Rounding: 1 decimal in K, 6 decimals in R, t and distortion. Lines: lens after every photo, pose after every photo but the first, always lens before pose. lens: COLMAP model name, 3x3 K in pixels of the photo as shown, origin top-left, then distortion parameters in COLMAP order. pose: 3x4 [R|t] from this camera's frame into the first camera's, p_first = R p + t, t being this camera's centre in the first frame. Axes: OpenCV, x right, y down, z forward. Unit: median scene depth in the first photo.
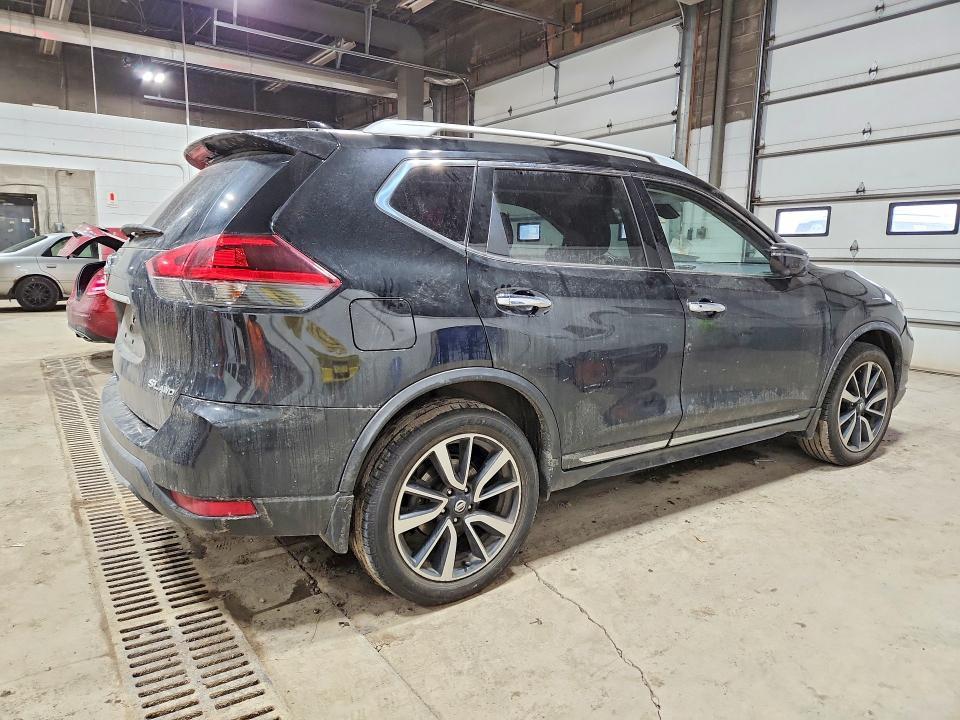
lens RADIAL K [[651.8, 0, 476.8], [0, 651.8, 363.0], [0, 0, 1]] dist [0.039706, -0.009392]
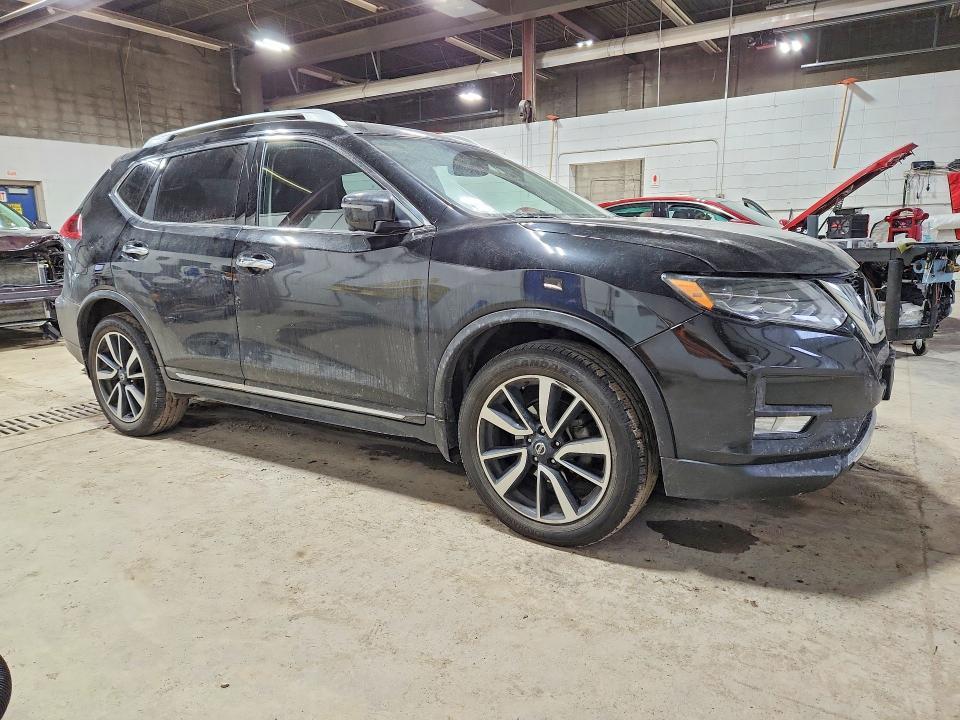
lens RADIAL K [[651.8, 0, 476.9], [0, 651.8, 358.9], [0, 0, 1]] dist [0.039706, -0.009392]
pose [[0.365088, 0.151976, -0.918484, 1.498012], [-0.122194, 0.985873, 0.114556, -0.102581], [0.922919, 0.070411, 0.378501, 0.983475]]
